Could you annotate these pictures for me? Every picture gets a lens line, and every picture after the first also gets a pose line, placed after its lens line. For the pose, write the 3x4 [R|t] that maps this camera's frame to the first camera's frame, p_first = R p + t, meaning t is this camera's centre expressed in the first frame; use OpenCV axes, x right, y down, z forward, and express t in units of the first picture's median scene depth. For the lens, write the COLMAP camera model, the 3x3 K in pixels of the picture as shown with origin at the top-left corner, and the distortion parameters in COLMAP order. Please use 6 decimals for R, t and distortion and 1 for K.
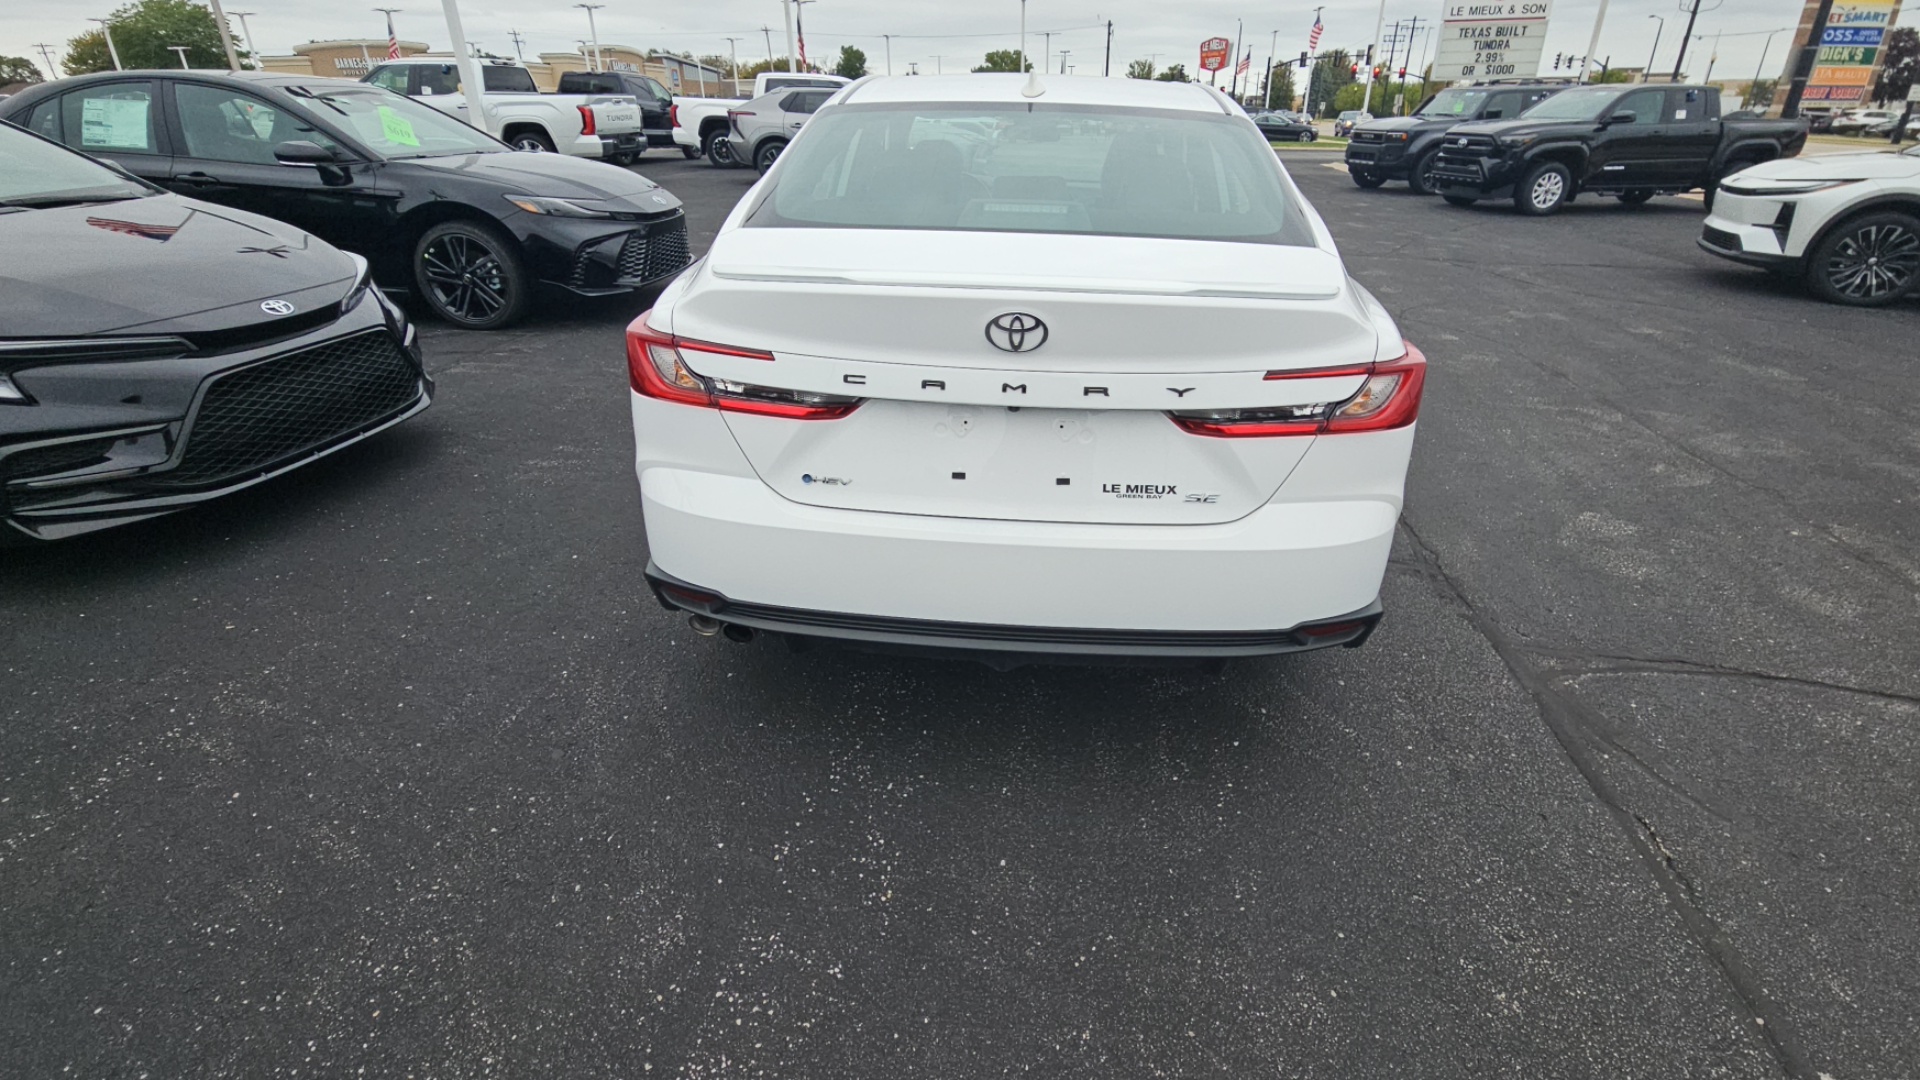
lens RADIAL K [[857.4, 0, 979.4], [0, 857.4, 538.9], [0, 0, 1]] dist [0.006915, -0.005733]
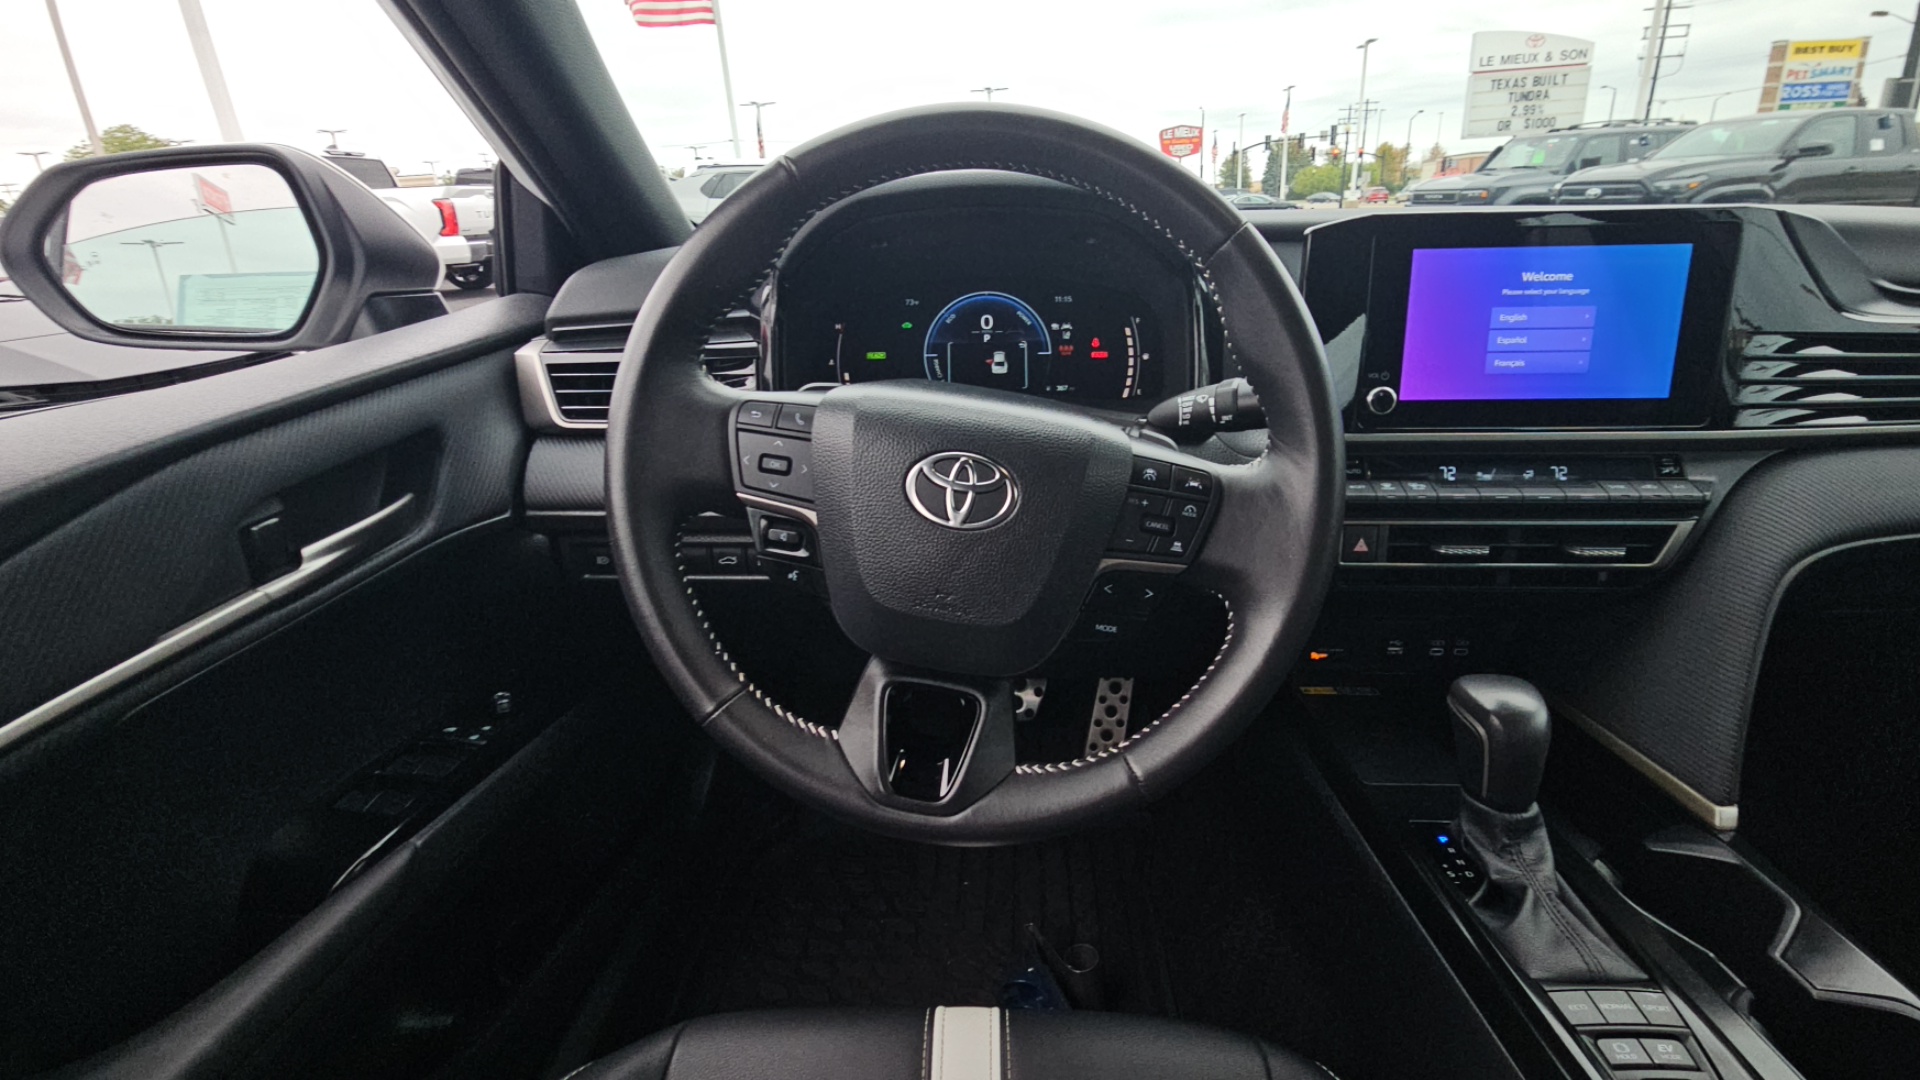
lens RADIAL K [[857.4, 0, 982.8], [0, 857.4, 545.5], [0, 0, 1]] dist [0.006915, -0.005733]
pose [[0.998392, -0.052646, 0.021021, -0.012420], [0.054299, 0.994647, -0.087910, -0.151390], [-0.016280, 0.088910, 0.995907, 0.374133]]
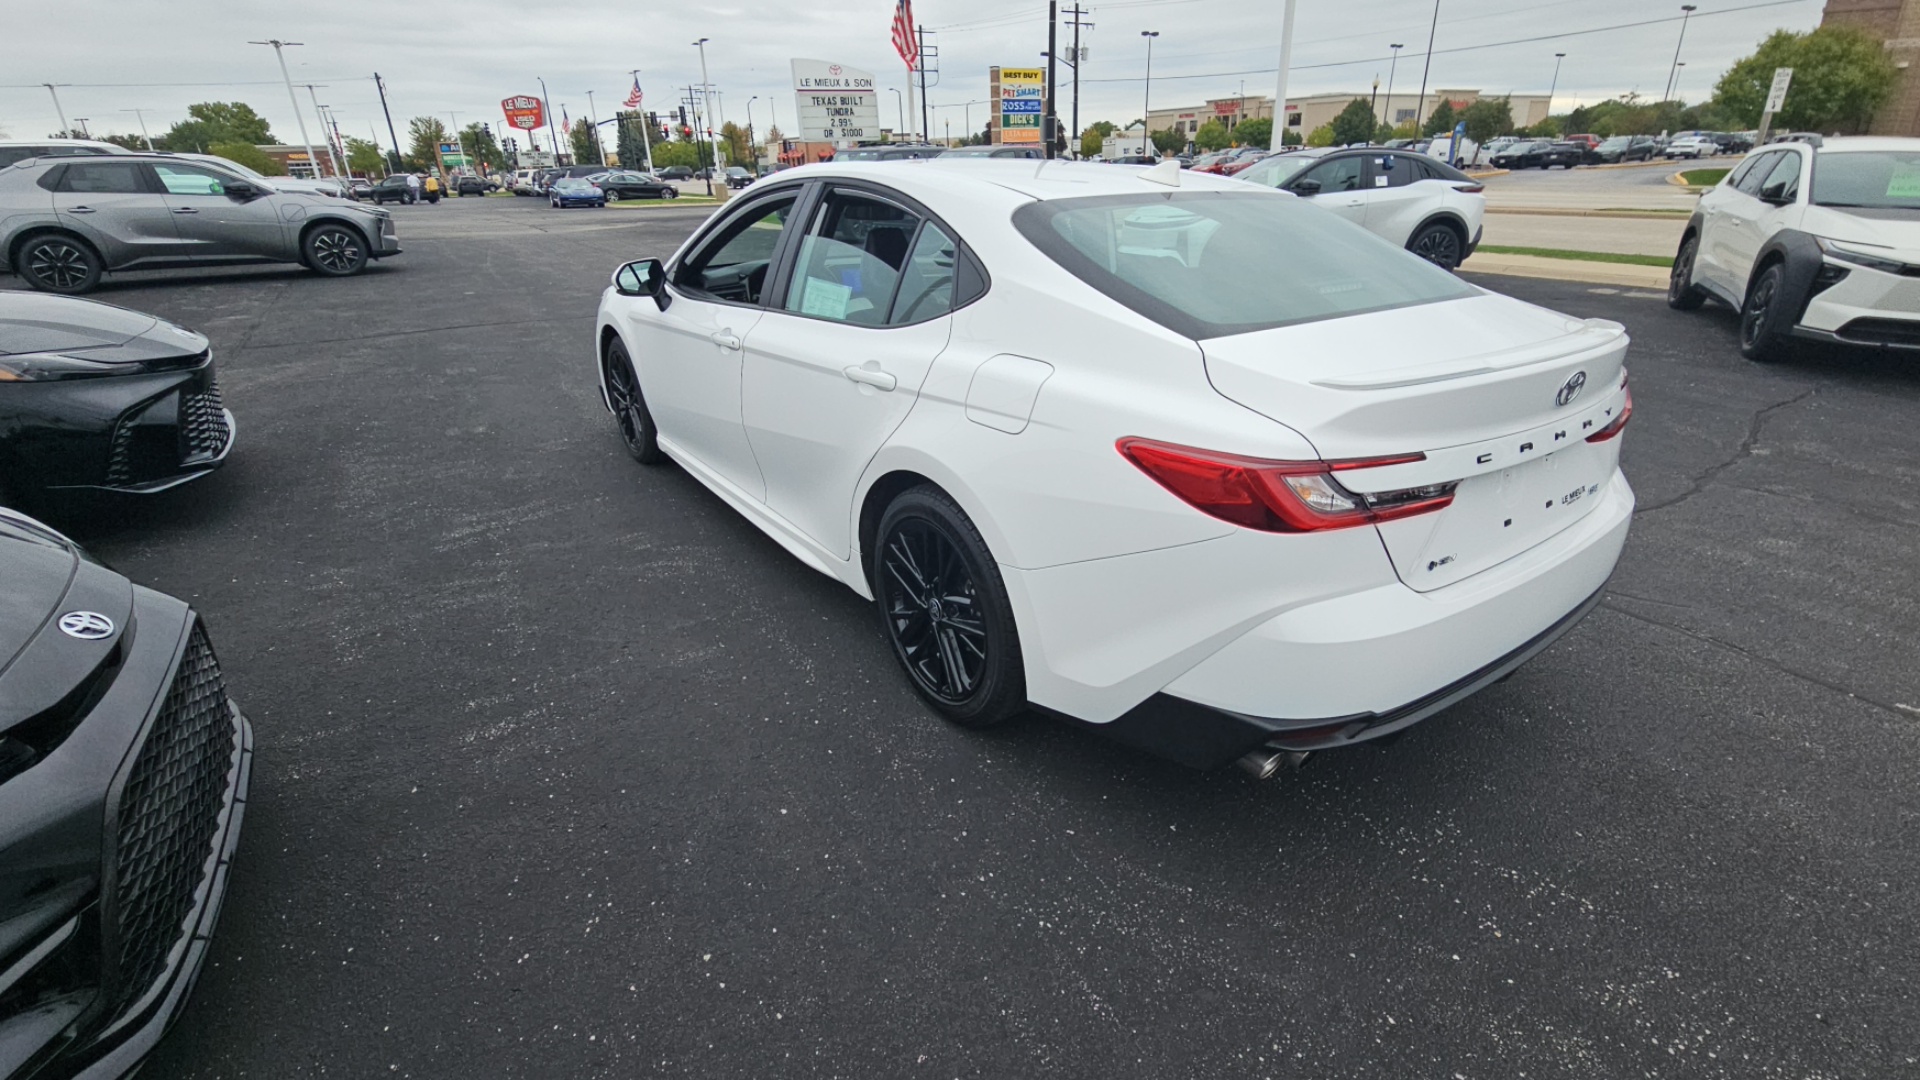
lens RADIAL K [[857.4, 0, 976.8], [0, 857.4, 538.6], [0, 0, 1]] dist [0.006915, -0.005733]
pose [[0.765860, -0.272060, 0.582617, -0.204316], [0.303270, 0.951803, 0.045803, -0.053133], [-0.566998, 0.141612, 0.811455, 0.081211]]
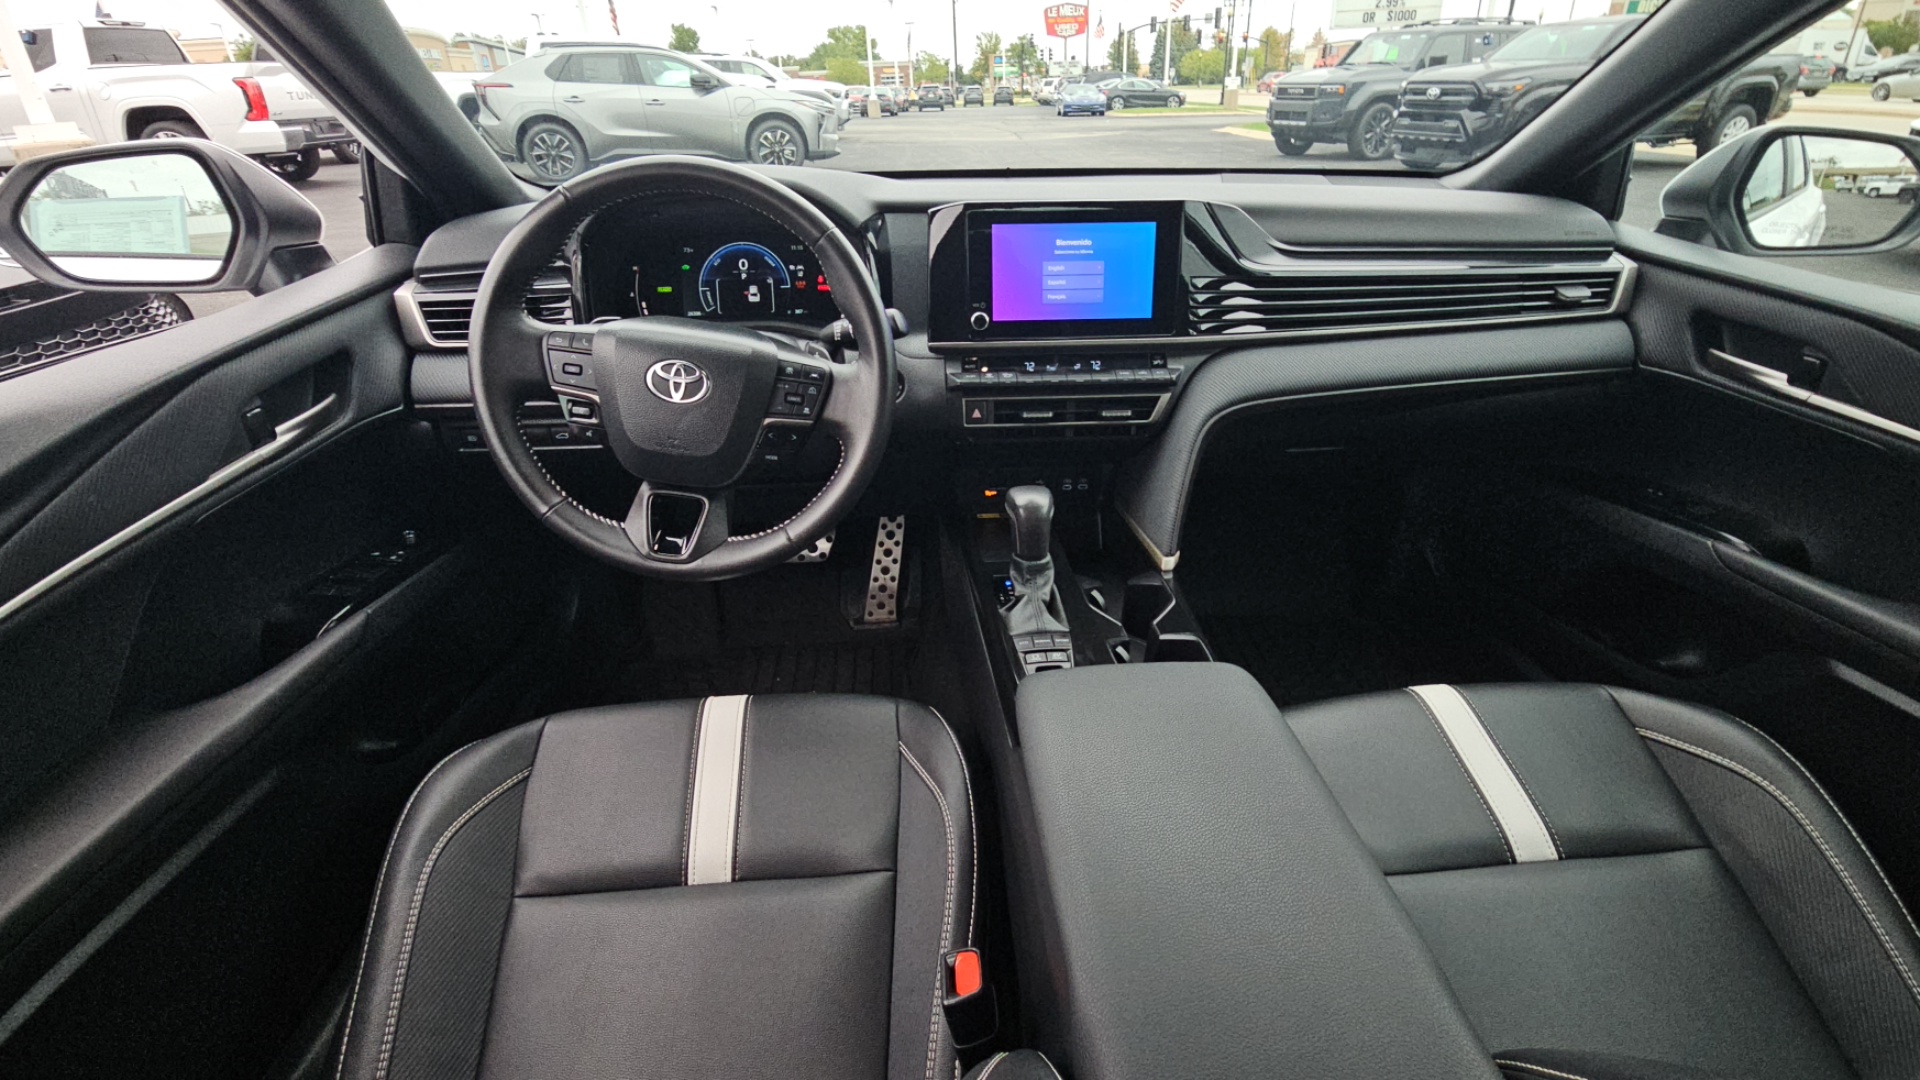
lens RADIAL K [[857.4, 0, 982.2], [0, 857.4, 544.2], [0, 0, 1]] dist [0.006915, -0.005733]
pose [[0.986895, -0.097442, 0.128625, 0.002971], [0.094016, 0.995042, 0.032456, -0.143370], [-0.131150, -0.019938, 0.991162, 0.336202]]
